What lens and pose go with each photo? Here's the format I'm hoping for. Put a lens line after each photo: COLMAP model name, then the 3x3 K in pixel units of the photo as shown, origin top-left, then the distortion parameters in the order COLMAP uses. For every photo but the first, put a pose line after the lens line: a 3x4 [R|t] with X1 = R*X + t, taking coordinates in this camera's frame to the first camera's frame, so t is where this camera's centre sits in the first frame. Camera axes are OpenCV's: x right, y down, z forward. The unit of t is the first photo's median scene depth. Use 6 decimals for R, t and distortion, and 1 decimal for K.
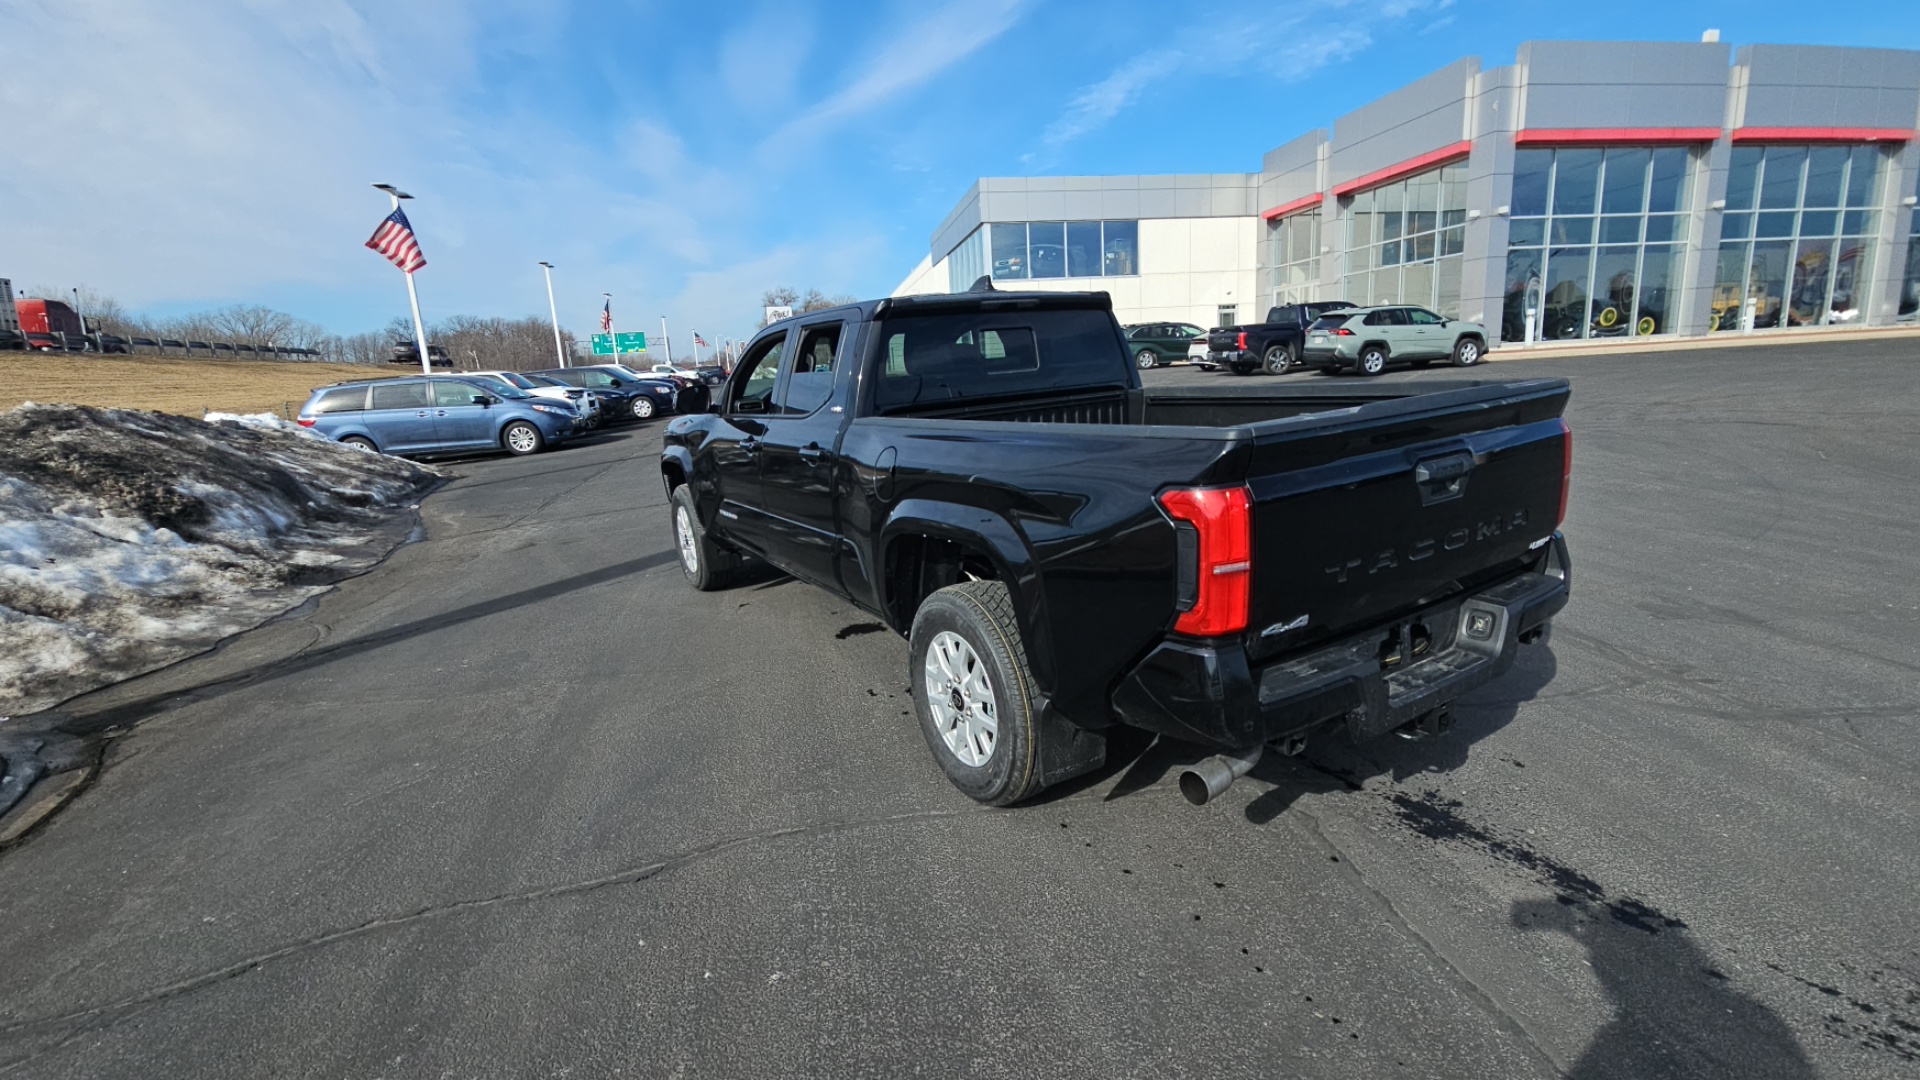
lens RADIAL K [[860.5, 0, 990.6], [0, 860.5, 555.0], [0, 0, 1]] dist [0.005729, -0.005028]
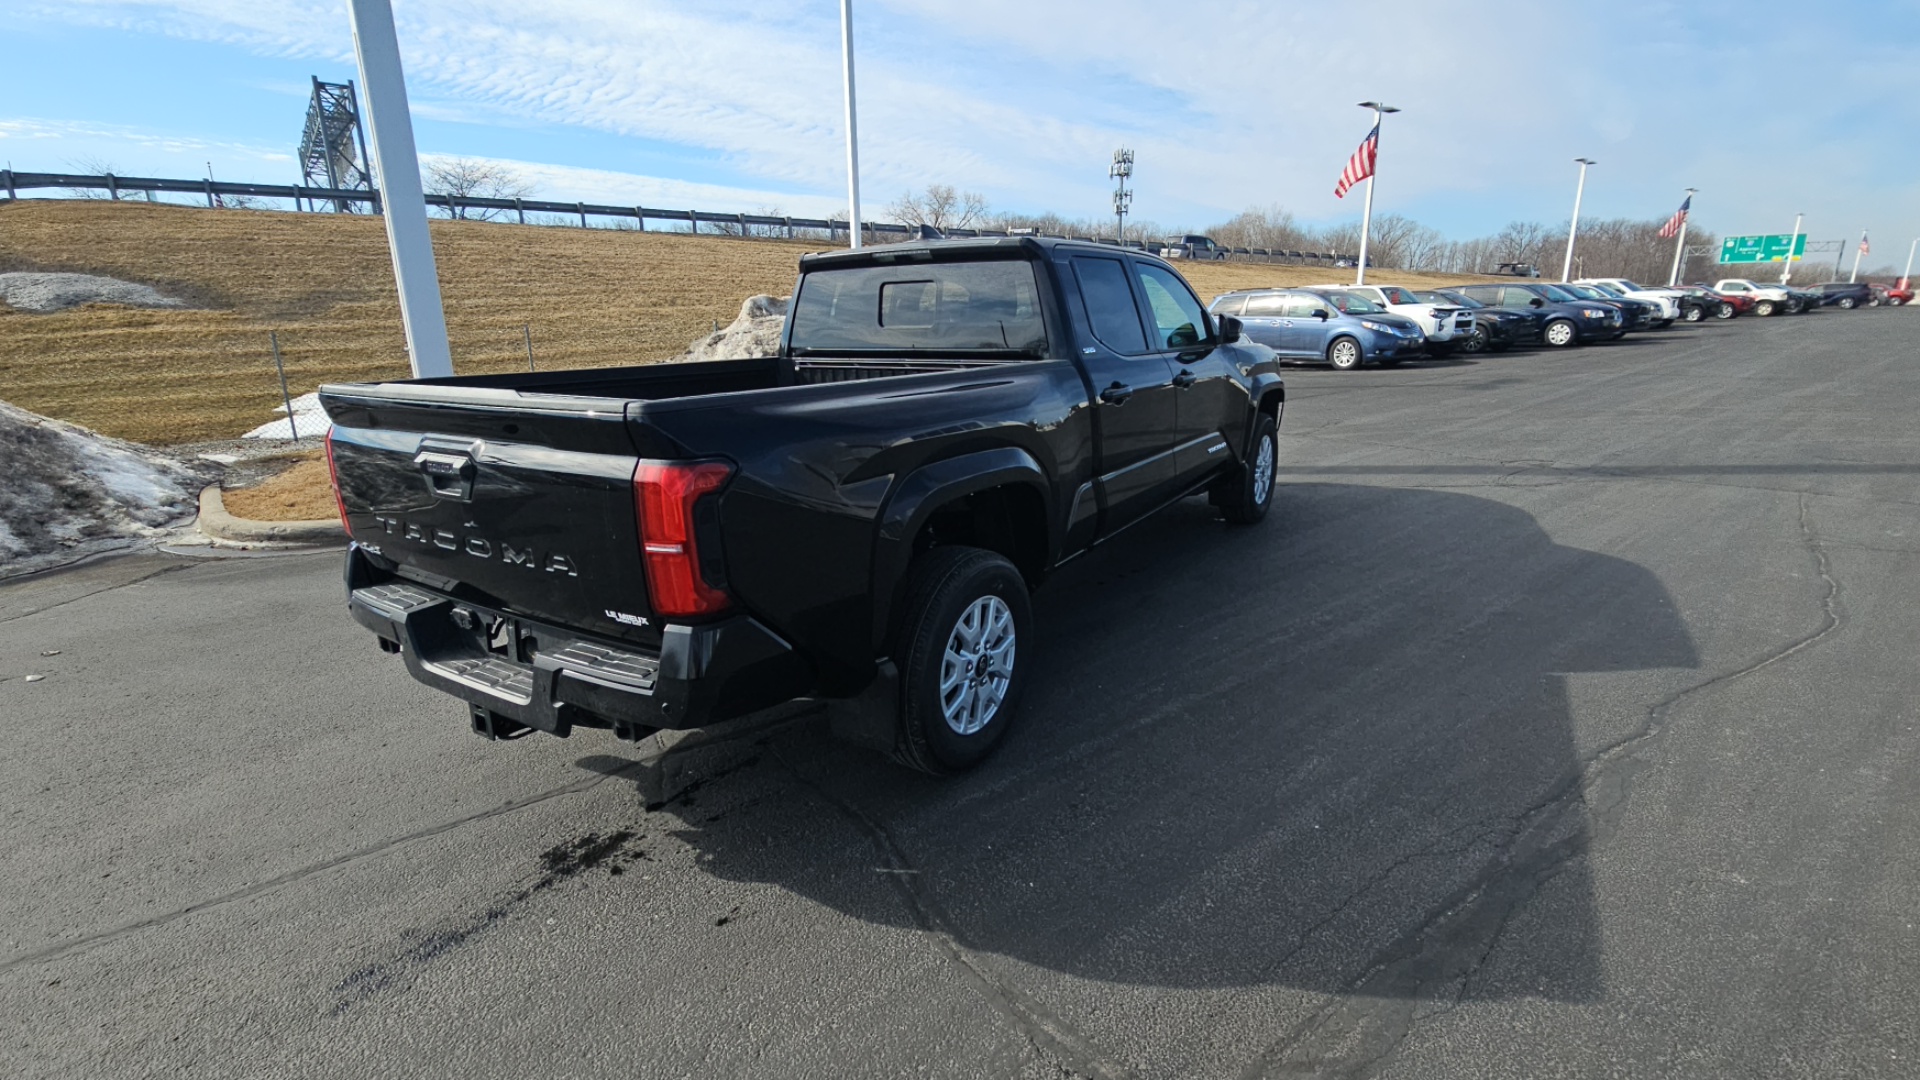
lens RADIAL K [[860.5, 0, 976.0], [0, 860.5, 551.2], [0, 0, 1]] dist [0.005729, -0.005028]
pose [[0.420995, 0.300665, -0.855783, 0.154214], [-0.215410, 0.949615, 0.227663, -0.033827], [0.881114, 0.088499, 0.464549, 0.102090]]
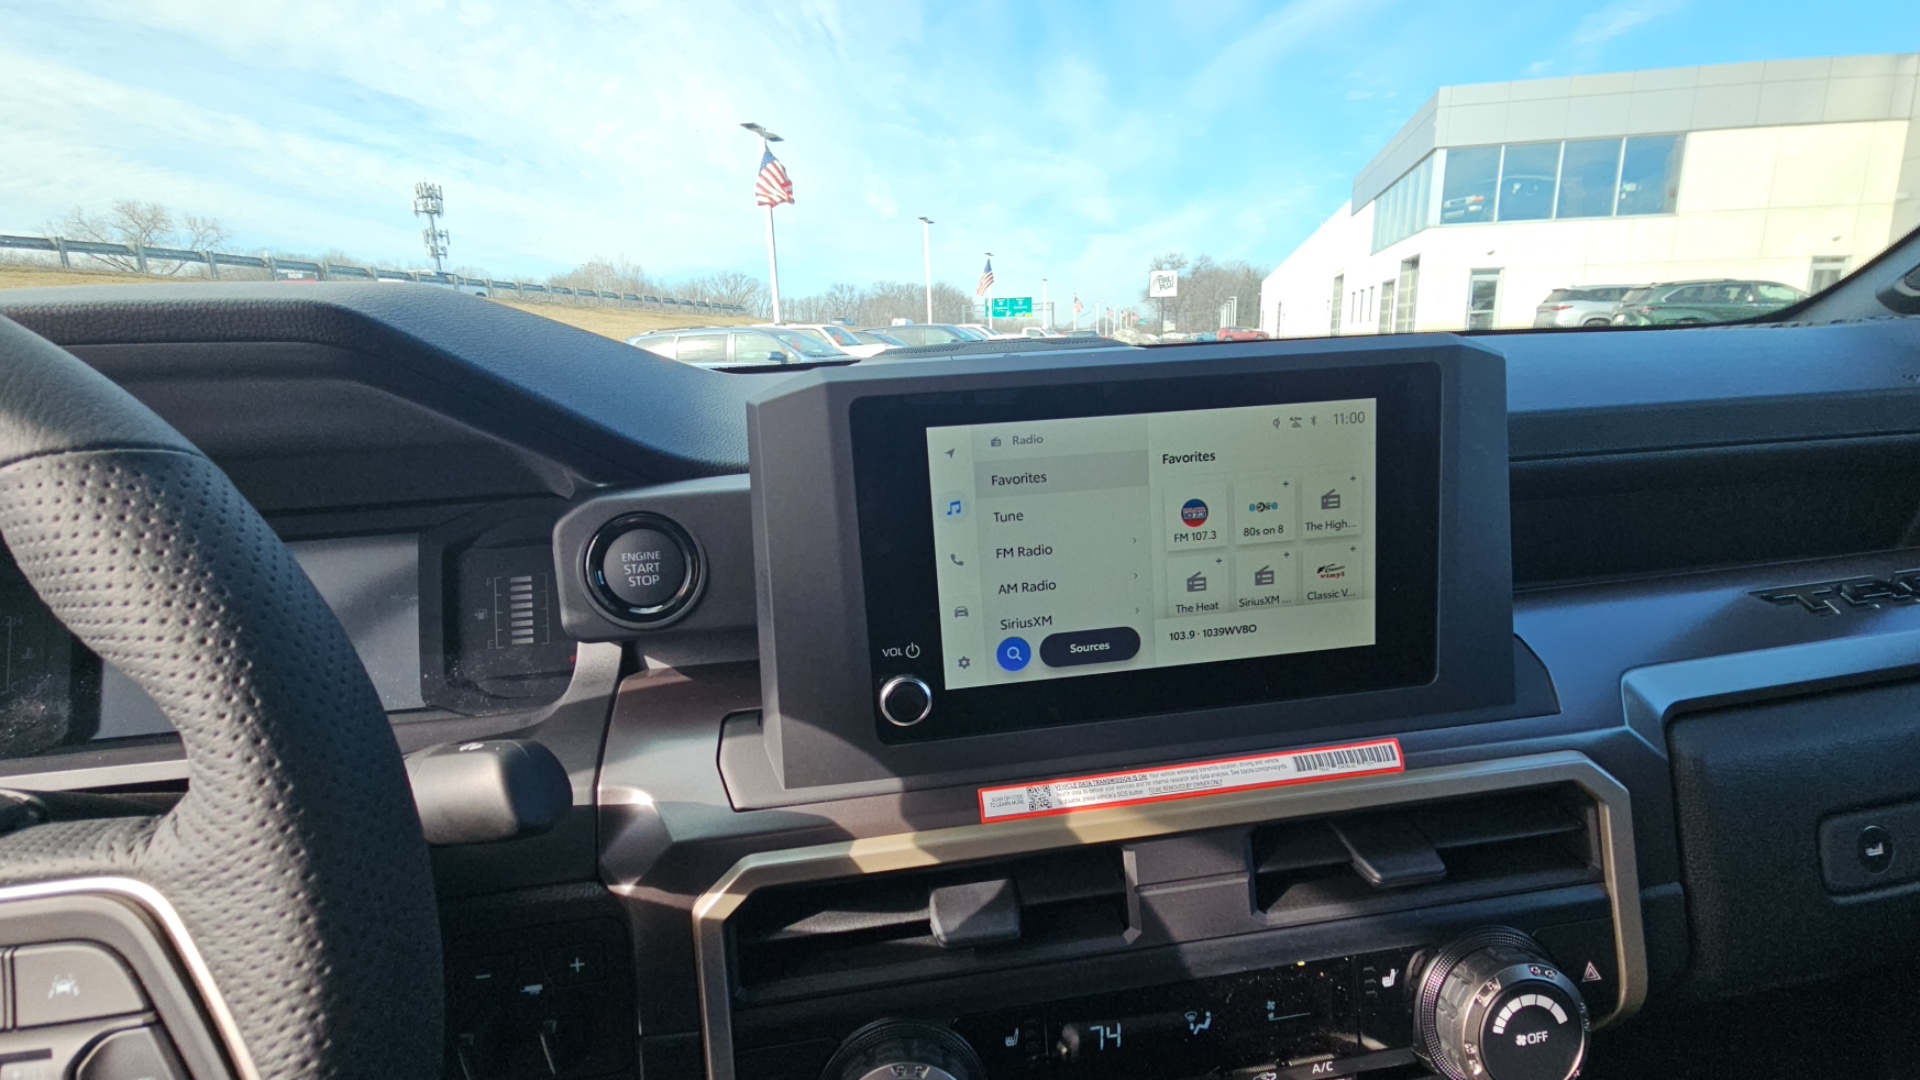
lens RADIAL K [[860.5, 0, 975.4], [0, 860.5, 545.4], [0, 0, 1]] dist [0.005729, -0.005028]
pose [[0.903594, 0.127808, -0.408880, -0.030551], [-0.118057, 0.991791, 0.049118, -0.040923], [0.411801, 0.003888, 0.911265, 0.206410]]
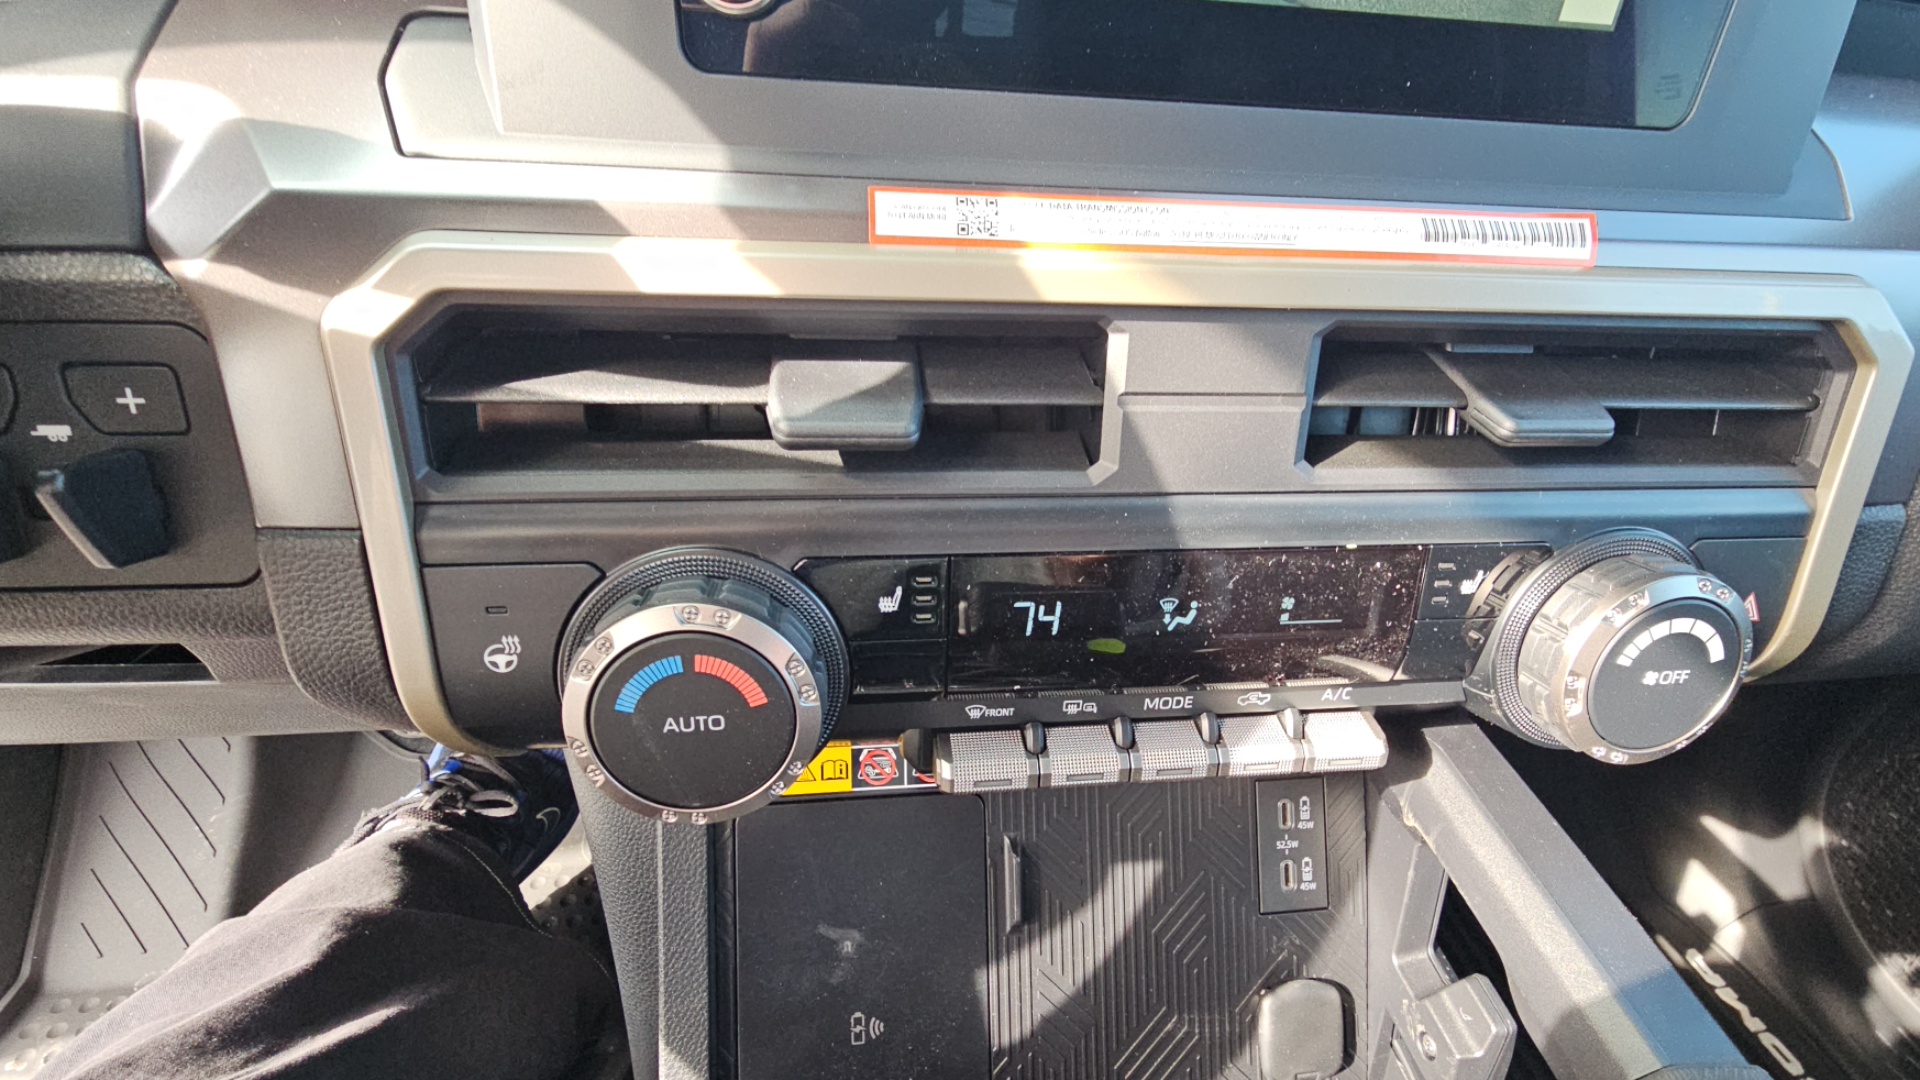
lens RADIAL K [[860.5, 0, 974.0], [0, 860.5, 551.4], [0, 0, 1]] dist [0.005729, -0.005028]
pose [[0.890865, 0.346727, -0.293496, -0.032215], [-0.230353, 0.901659, 0.365990, -0.032934], [0.391532, -0.258439, 0.883126, 0.216138]]
